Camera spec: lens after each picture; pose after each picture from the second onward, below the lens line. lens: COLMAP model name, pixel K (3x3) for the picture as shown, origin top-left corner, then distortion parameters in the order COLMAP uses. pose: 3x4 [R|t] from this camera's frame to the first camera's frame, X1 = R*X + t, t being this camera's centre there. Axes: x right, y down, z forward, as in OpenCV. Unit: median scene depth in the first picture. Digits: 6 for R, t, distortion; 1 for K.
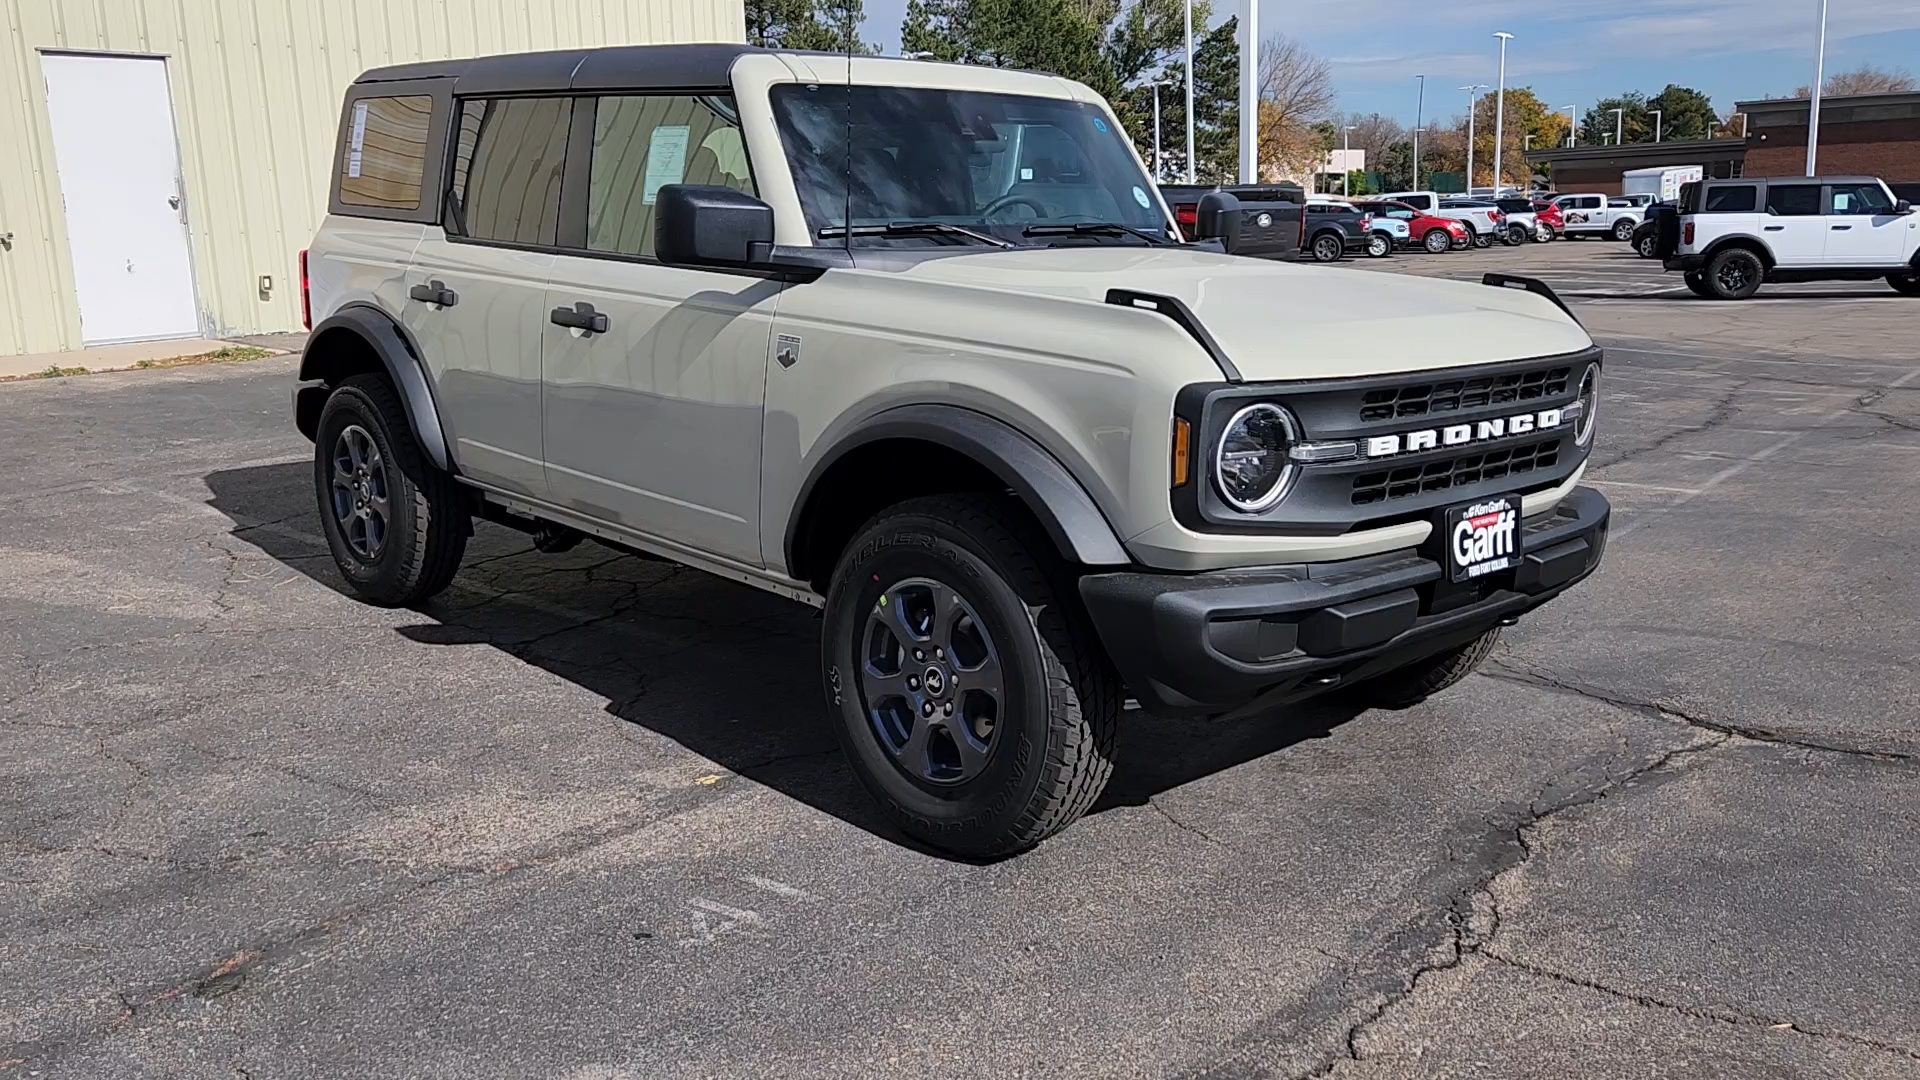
lens RADIAL K [[1640.3, 0, 931.8], [0, 1640.3, 545.3], [0, 0, 1]] dist [0.019269, 0.003784]
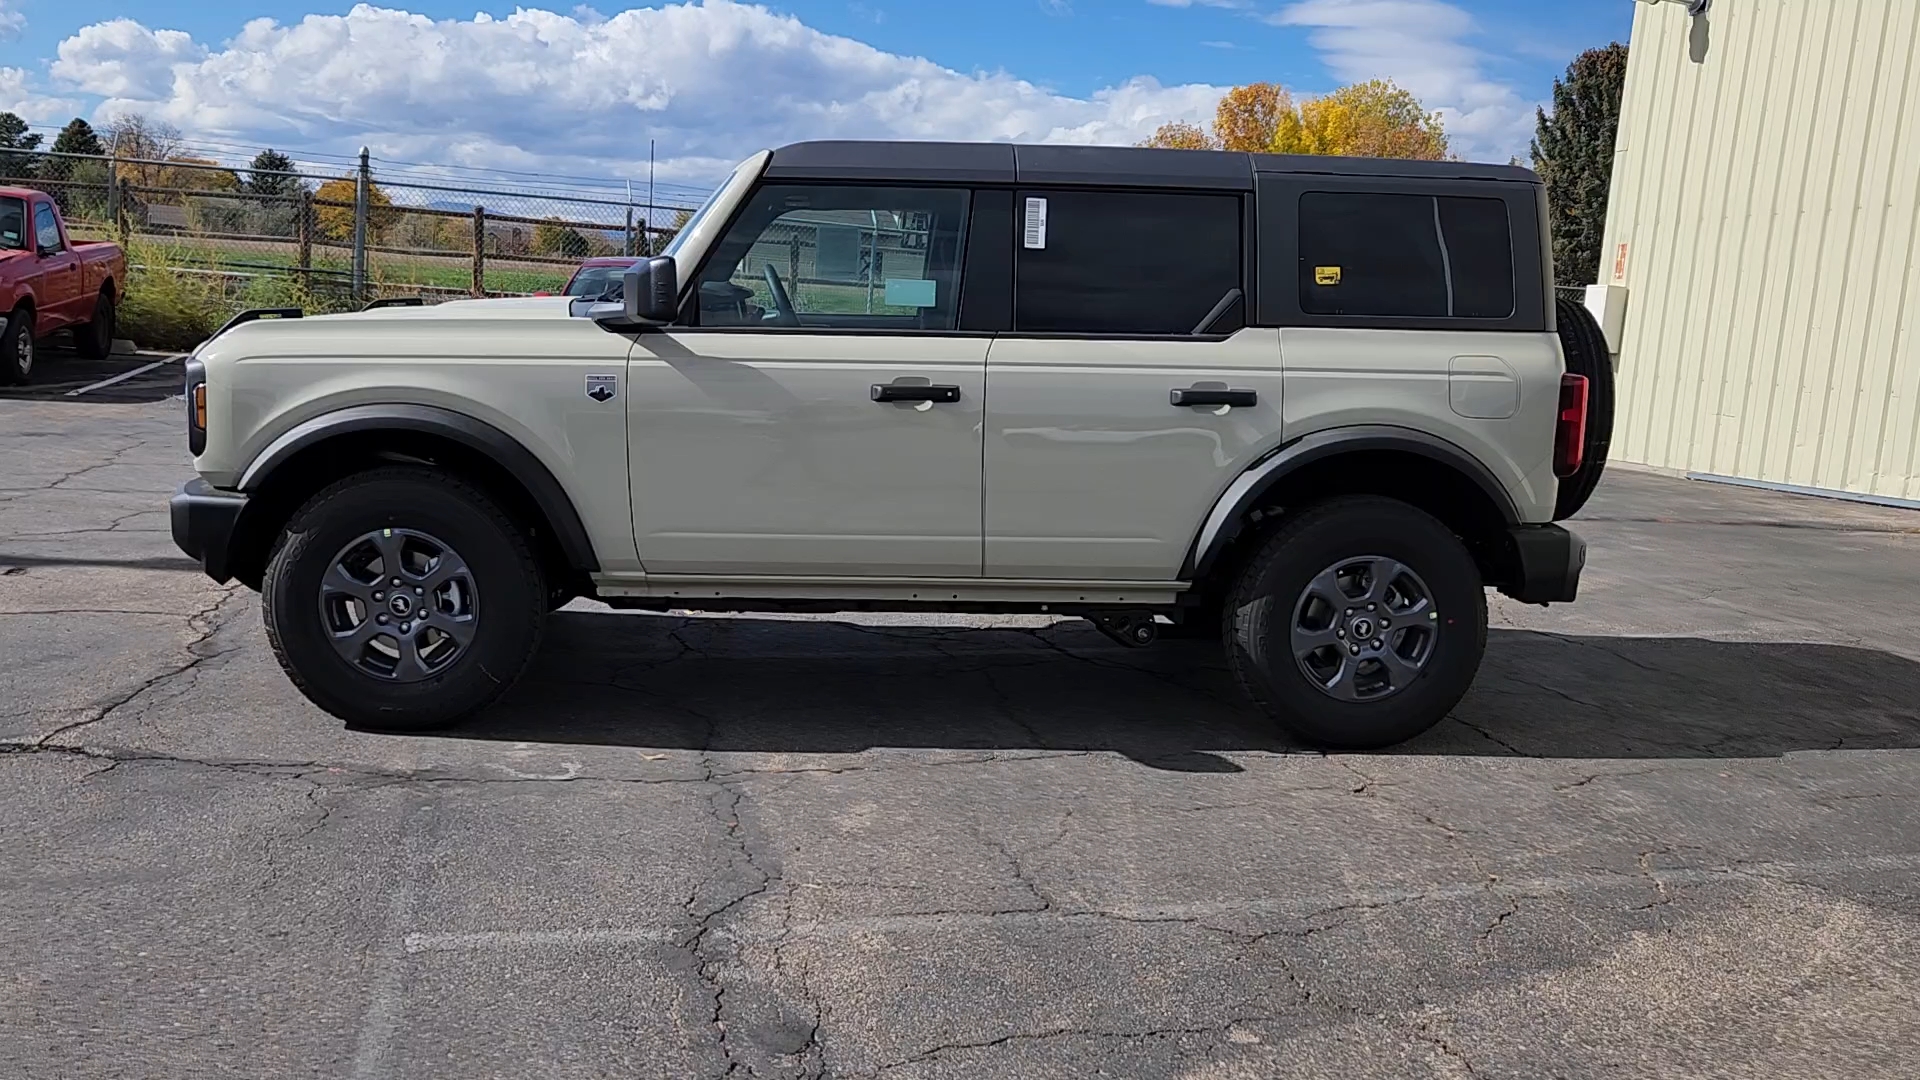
lens RADIAL K [[1640.3, 0, 942.1], [0, 1640.3, 519.0], [0, 0, 1]] dist [0.019269, 0.003784]
pose [[-0.632577, 0.074421, -0.770914, 0.989738], [-0.210628, 0.941327, 0.263704, -0.441845], [0.745307, 0.329189, -0.579786, 2.137142]]
